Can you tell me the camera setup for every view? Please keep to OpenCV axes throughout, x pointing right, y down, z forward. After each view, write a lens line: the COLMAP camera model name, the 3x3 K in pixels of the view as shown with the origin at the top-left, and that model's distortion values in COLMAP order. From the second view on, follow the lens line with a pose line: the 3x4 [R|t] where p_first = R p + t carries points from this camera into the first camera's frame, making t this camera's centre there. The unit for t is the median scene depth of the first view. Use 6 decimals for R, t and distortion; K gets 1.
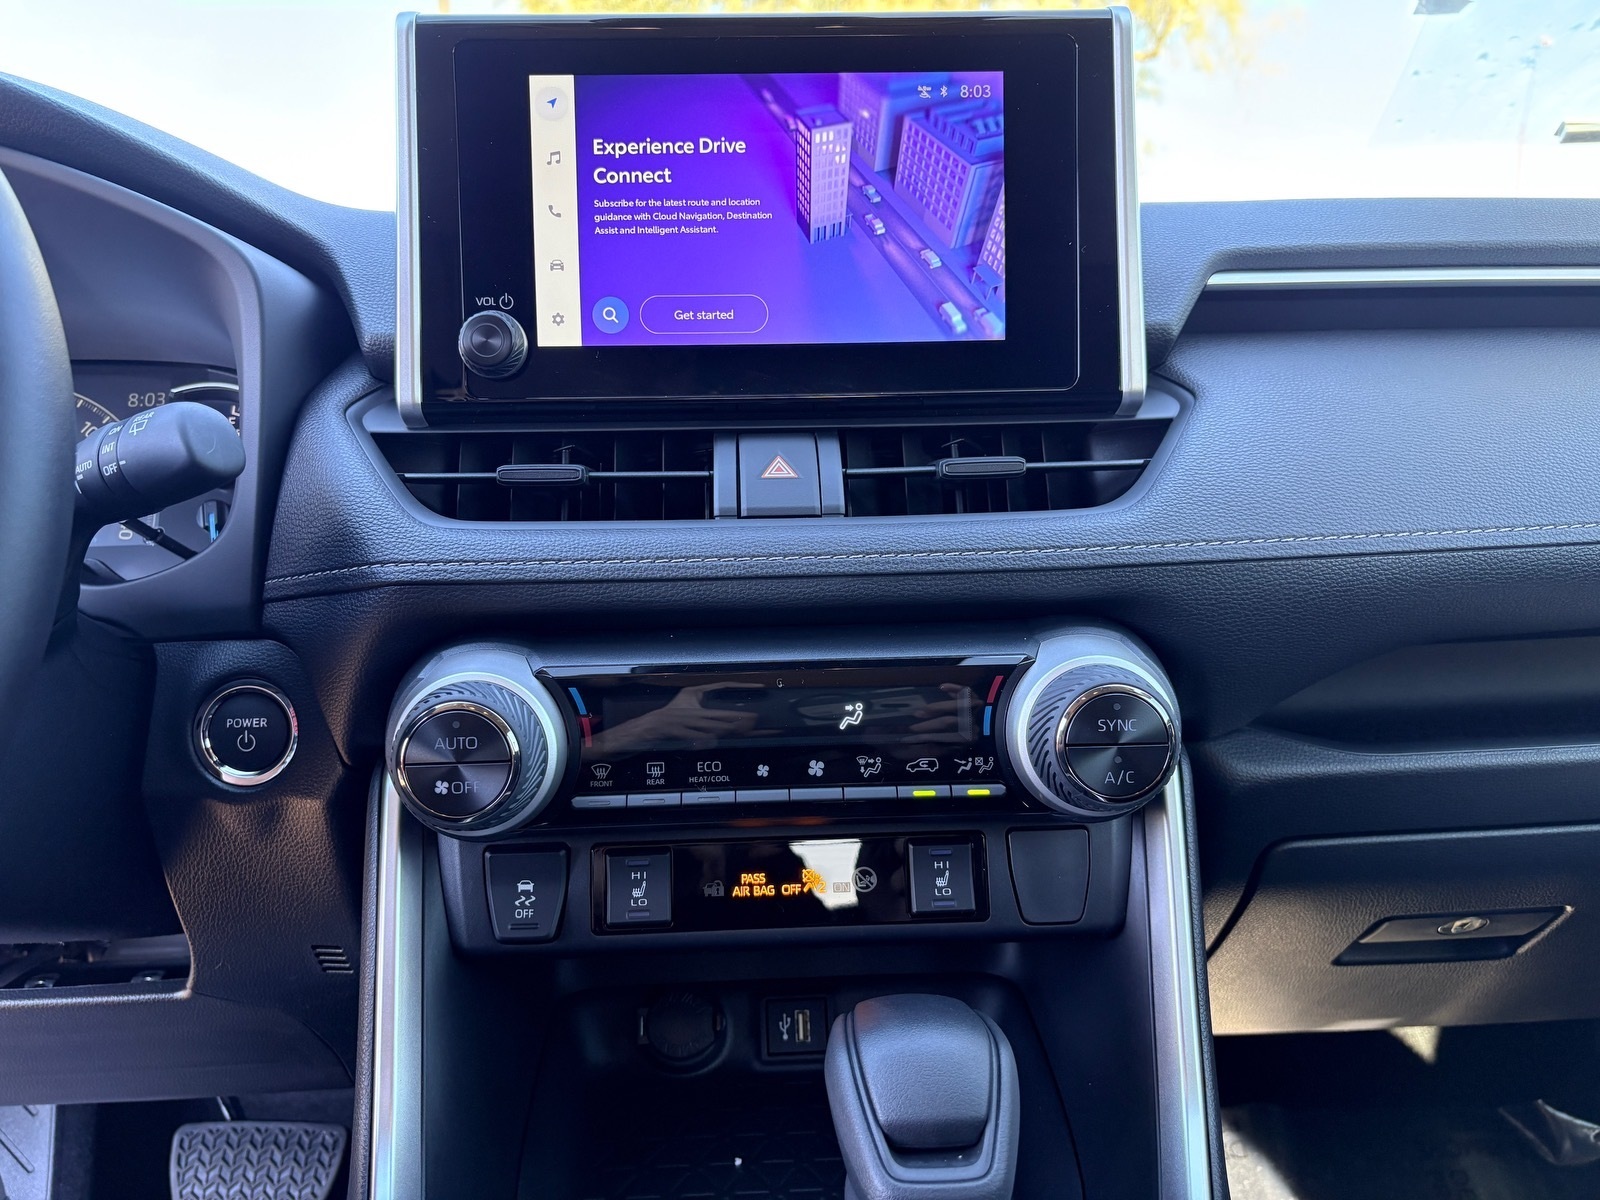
lens RADIAL K [[1227.7, 0, 789.1], [0, 1227.7, 608.7], [0, 0, 1]] dist [0.029847, -0.043356]
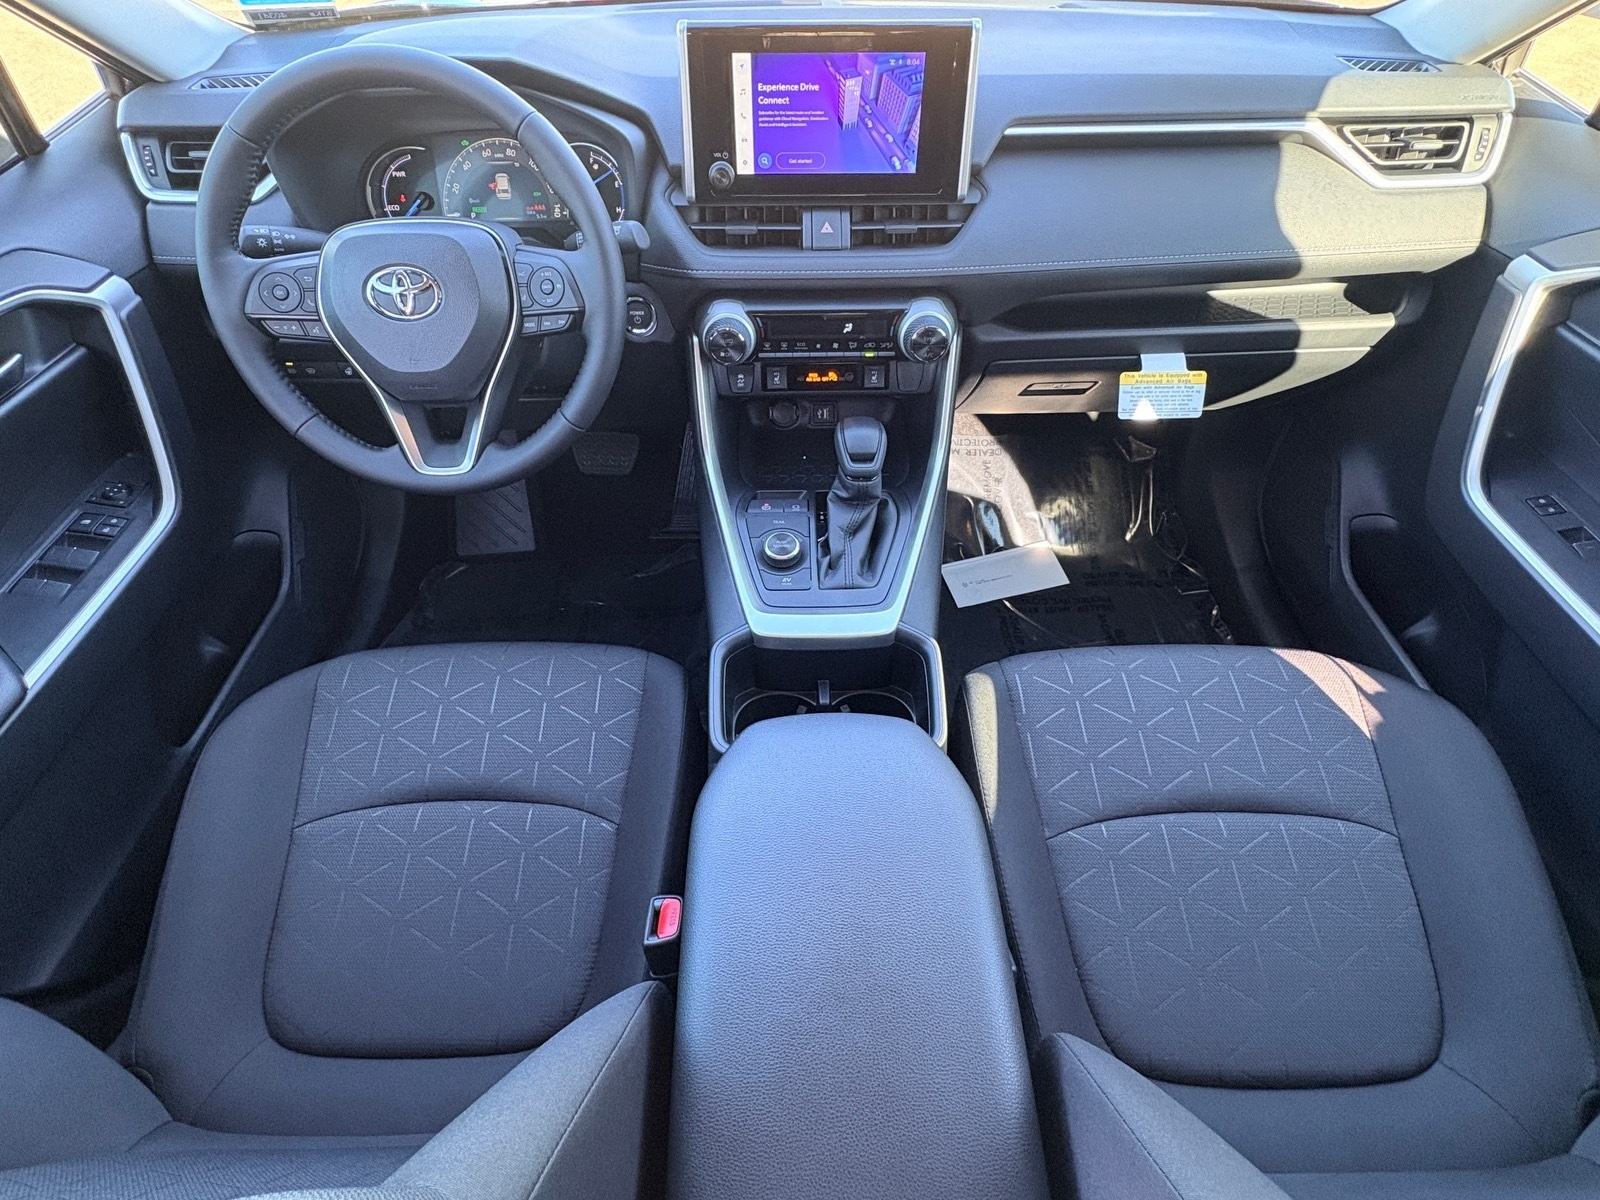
lens RADIAL K [[797.5, 0, 792.8], [0, 797.5, 588.2], [0, 0, 1]] dist [0.000214, 0.001869]
pose [[0.999630, 0.026257, -0.007071, -0.050386], [-0.017521, 0.820827, 0.570907, -0.464323], [0.020794, -0.570572, 0.820984, -0.912502]]
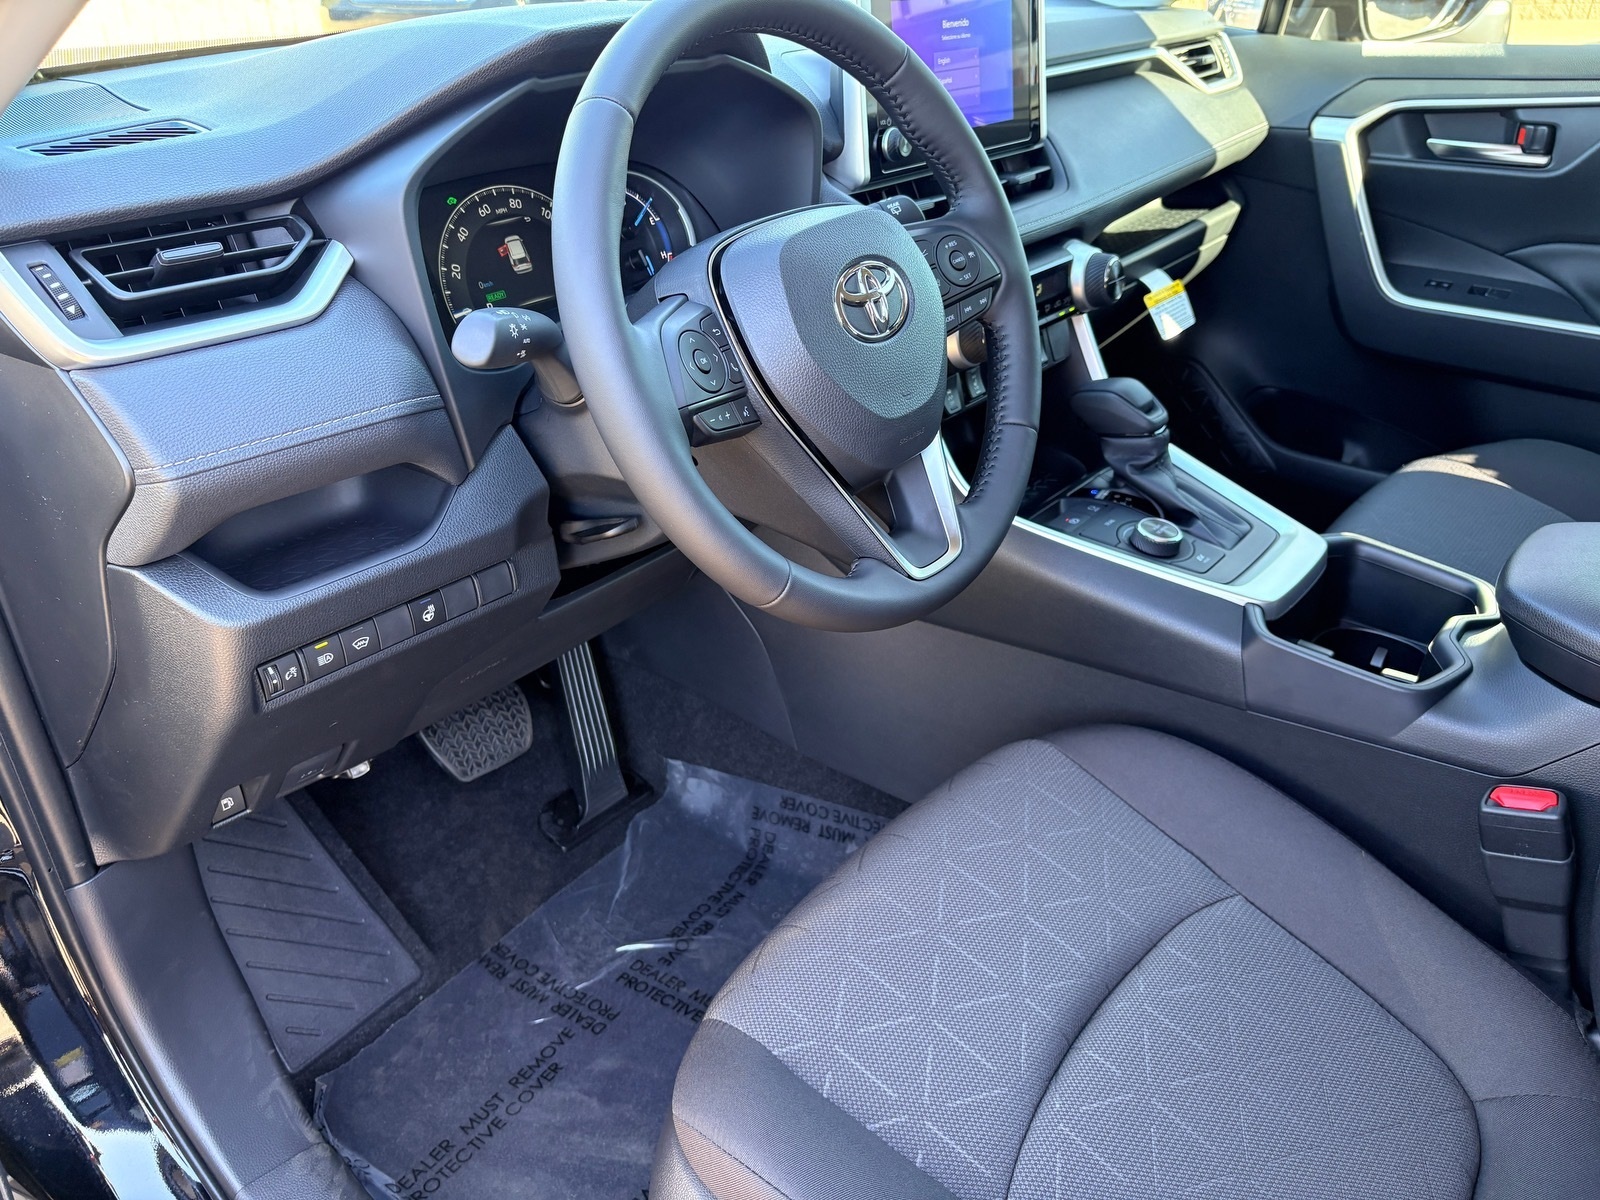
lens RADIAL K [[1227.7, 0, 792.1], [0, 1227.7, 603.4], [0, 0, 1]] dist [0.029847, -0.043356]
pose [[0.653163, -0.349084, 0.671952, -2.009158], [0.137280, 0.927281, 0.348288, -0.241234], [-0.744670, -0.135243, 0.653587, -0.342229]]
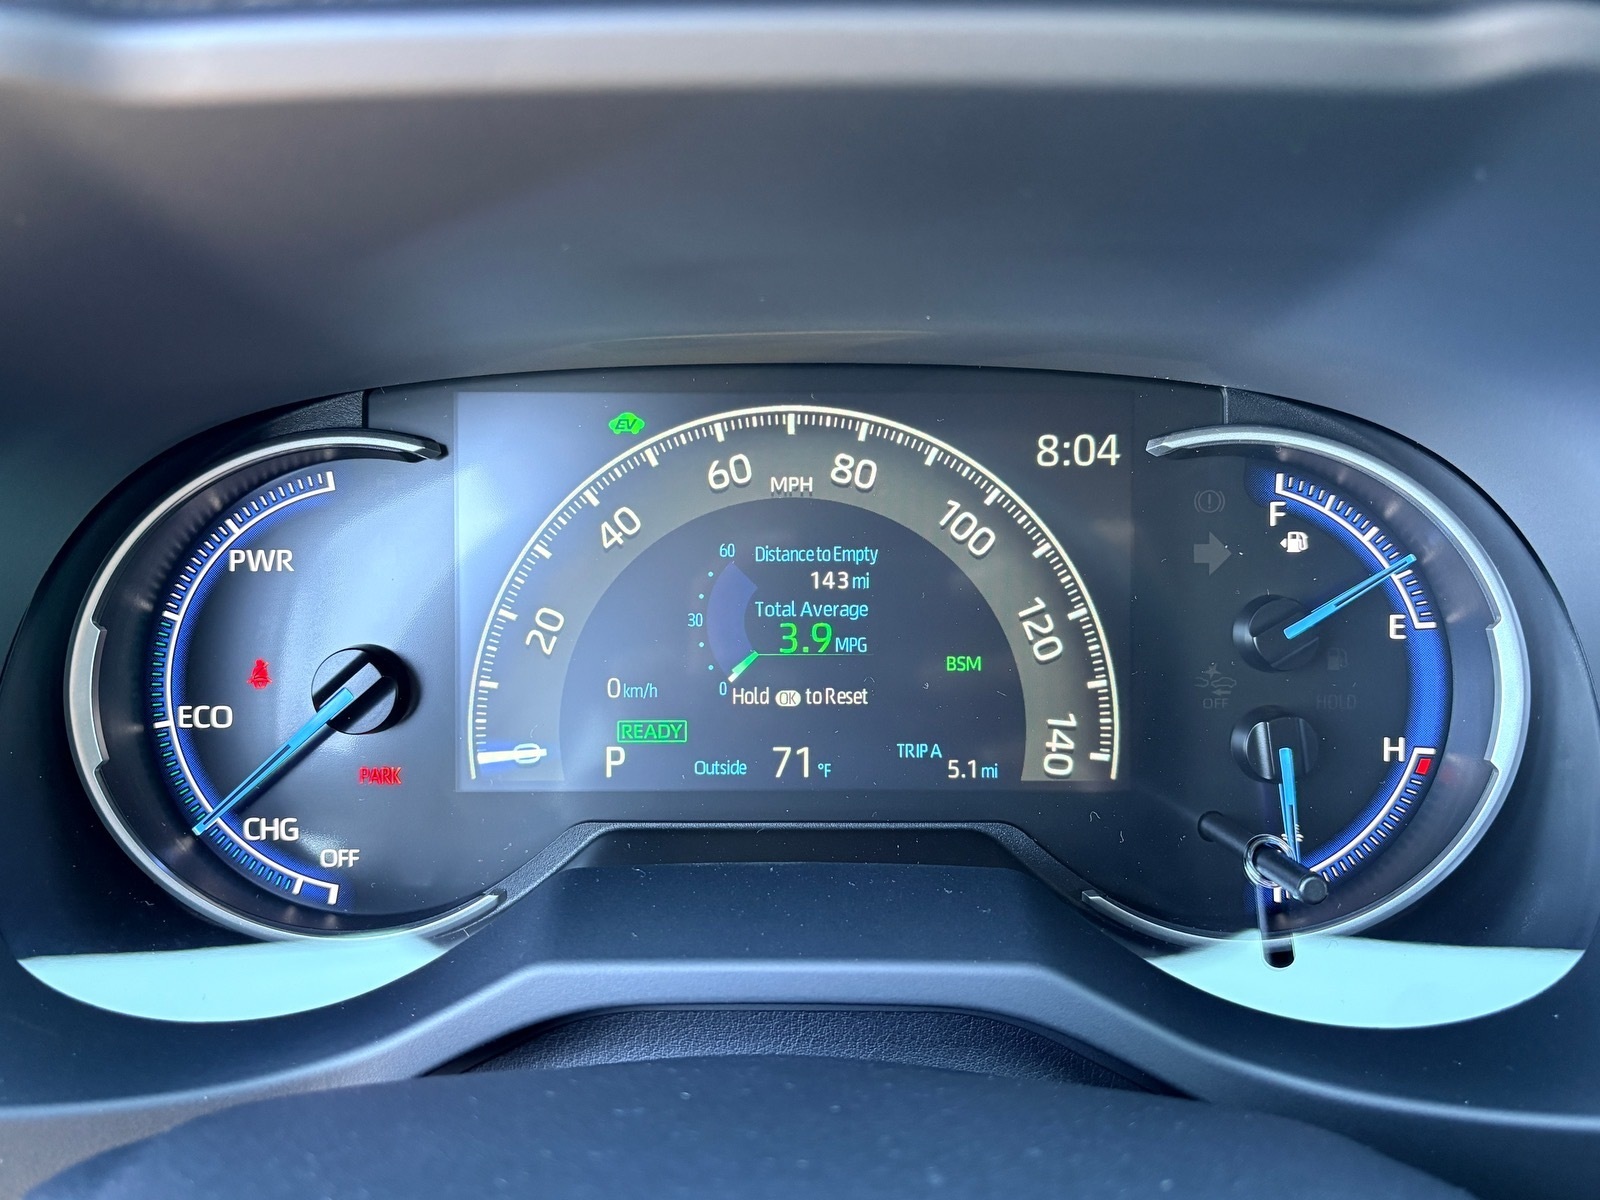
lens RADIAL K [[1390.5, 0, 795.6], [0, 1390.5, 600.6], [0, 0, 1]] dist [0.039793, -0.014778]
pose [[0.998760, 0.038990, -0.030955, -0.795129], [-0.030230, 0.969008, 0.245173, -0.312344], [0.039555, -0.243933, 0.968985, 0.644711]]
